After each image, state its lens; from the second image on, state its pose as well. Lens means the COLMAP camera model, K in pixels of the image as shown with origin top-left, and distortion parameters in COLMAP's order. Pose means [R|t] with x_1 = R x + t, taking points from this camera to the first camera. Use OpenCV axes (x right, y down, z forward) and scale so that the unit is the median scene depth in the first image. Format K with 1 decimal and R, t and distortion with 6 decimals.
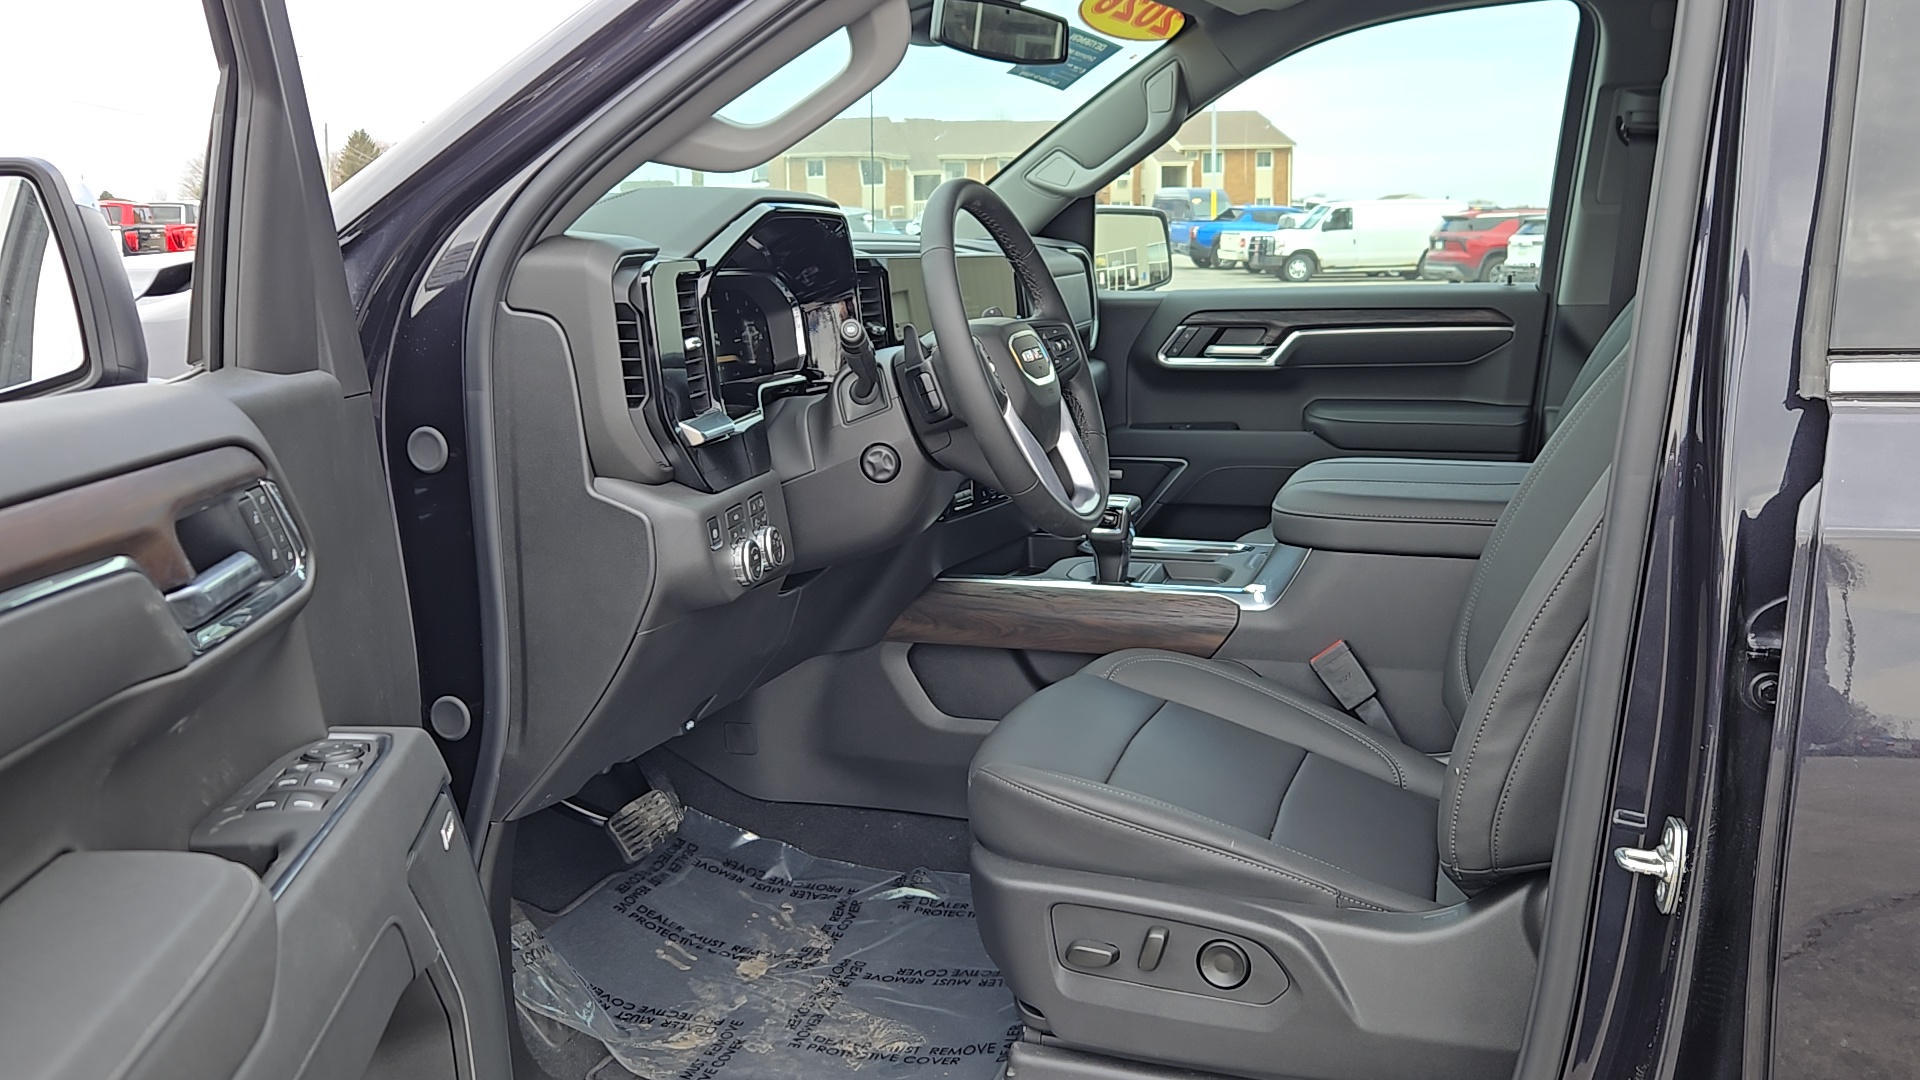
lens RADIAL K [[1596.8, 0, 954.3], [0, 1596.8, 537.0], [0, 0, 1]] dist [0.015216, -0.007545]
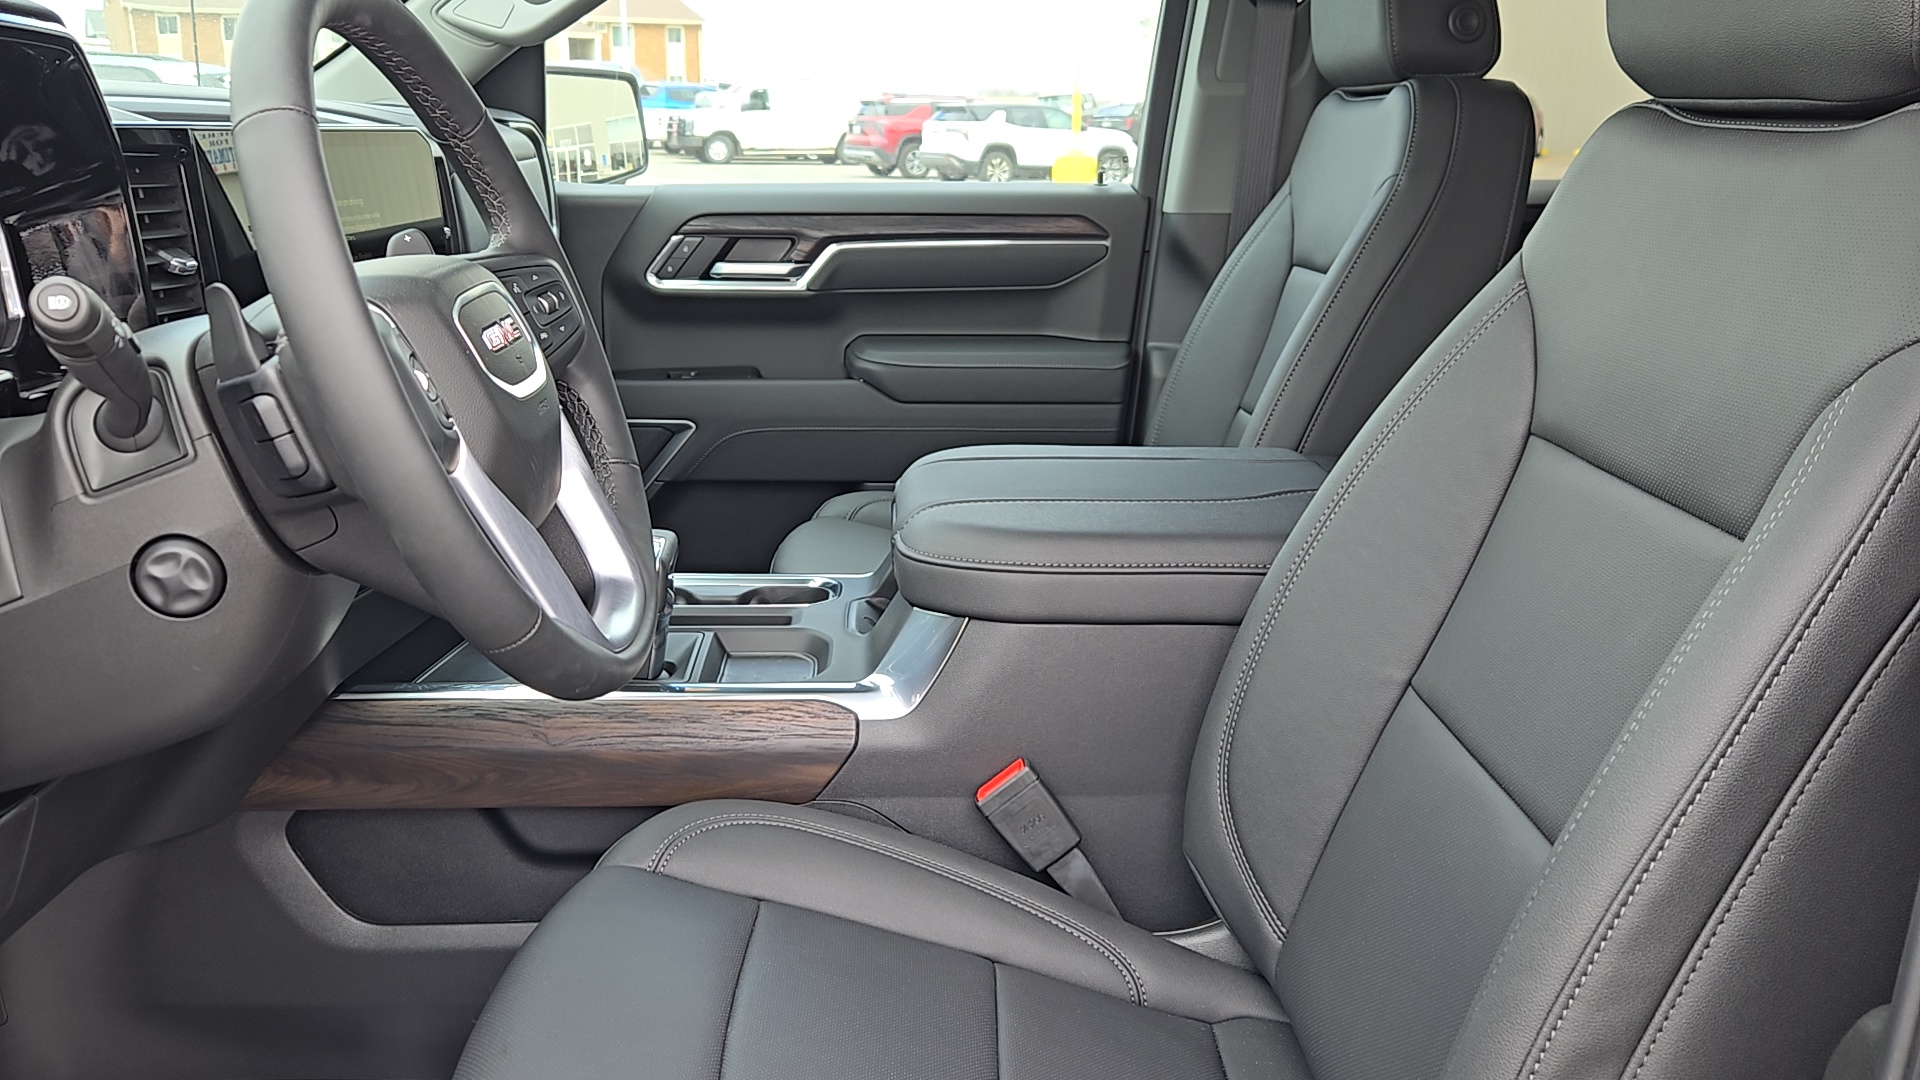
lens RADIAL K [[1596.8, 0, 954.3], [0, 1596.8, 537.0], [0, 0, 1]] dist [0.015216, -0.007545]
pose [[0.937426, -0.062047, 0.342612, 0.003829], [0.037207, 0.996211, 0.078611, -0.051243], [-0.346192, -0.060944, 0.936182, 0.288690]]
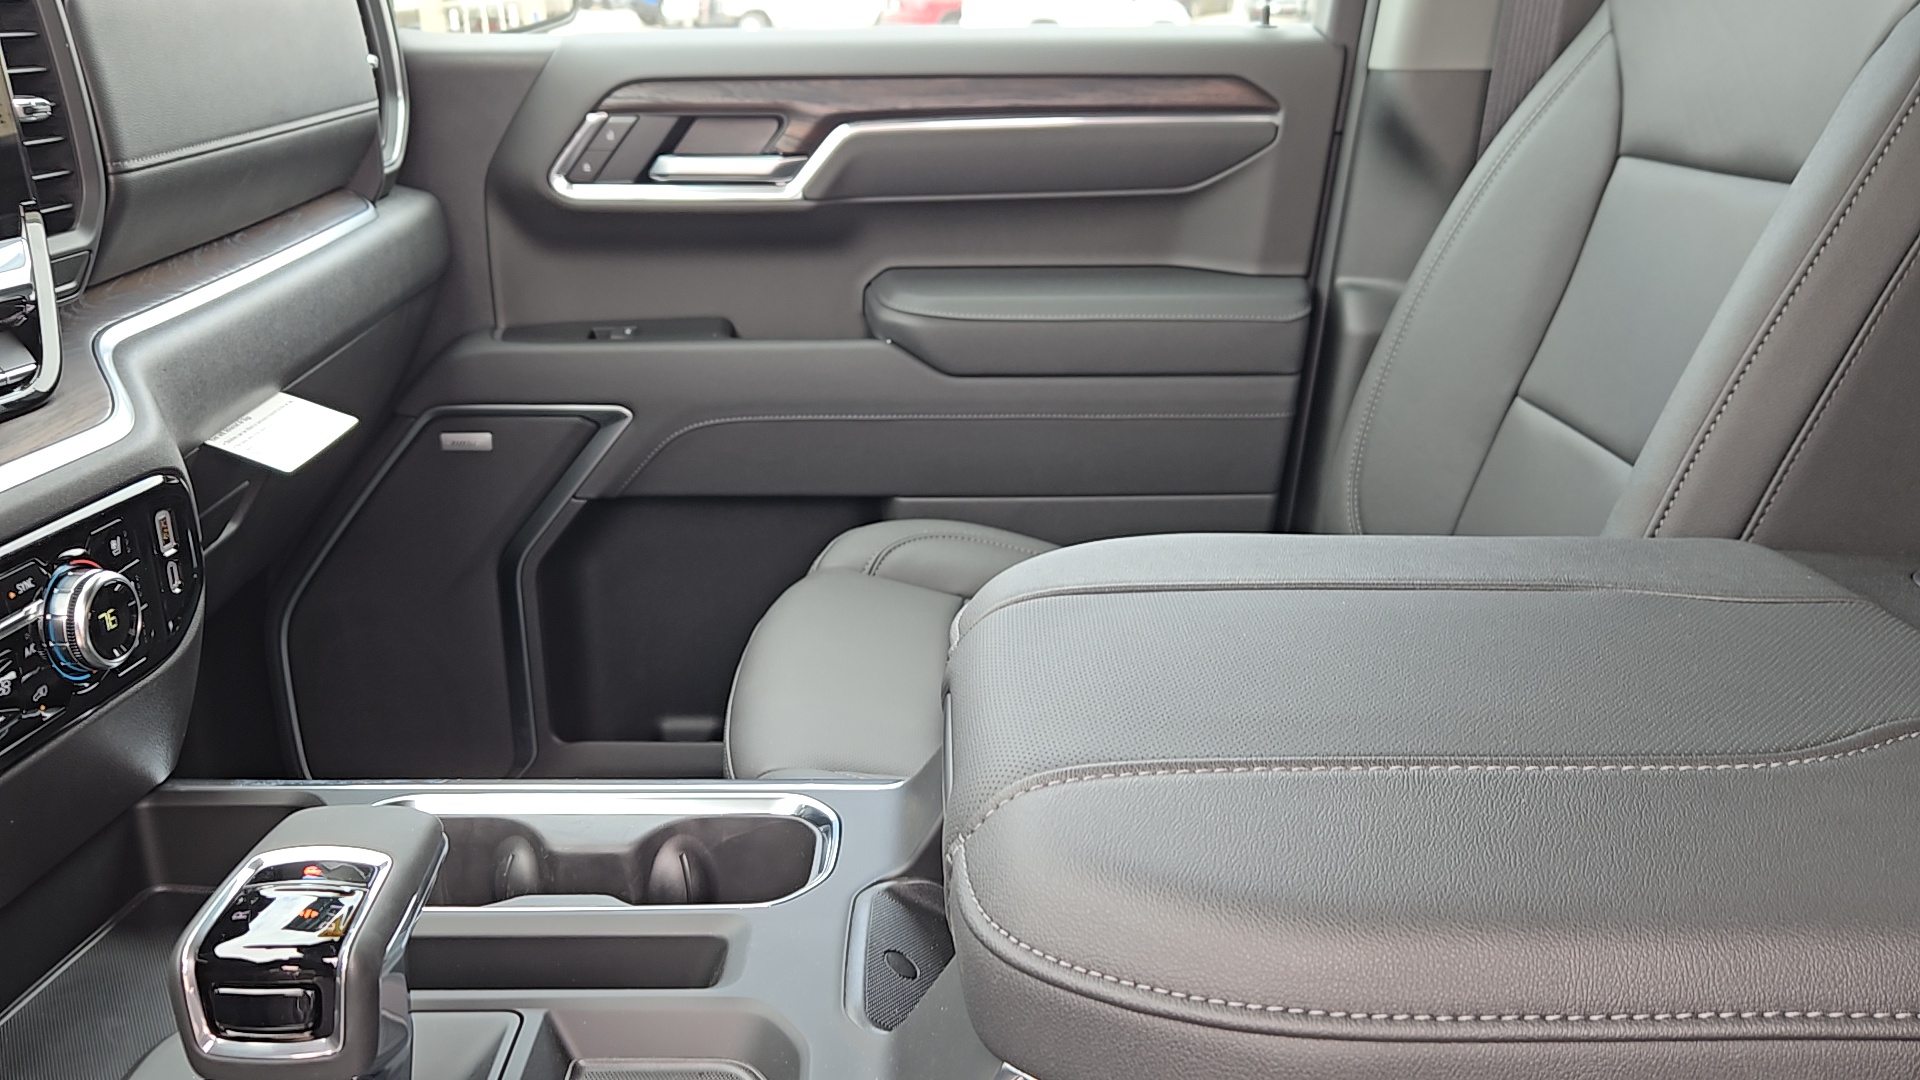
lens RADIAL K [[1619.8, 0, 960.0], [0, 1619.8, 540.0], [0, 0, 1]] dist [-0.008342, 0.003846]
pose [[0.944854, -0.088569, 0.315288, 0.088584], [0.043830, 0.988273, 0.146272, -0.079134], [-0.324546, -0.124387, 0.937655, 0.548331]]
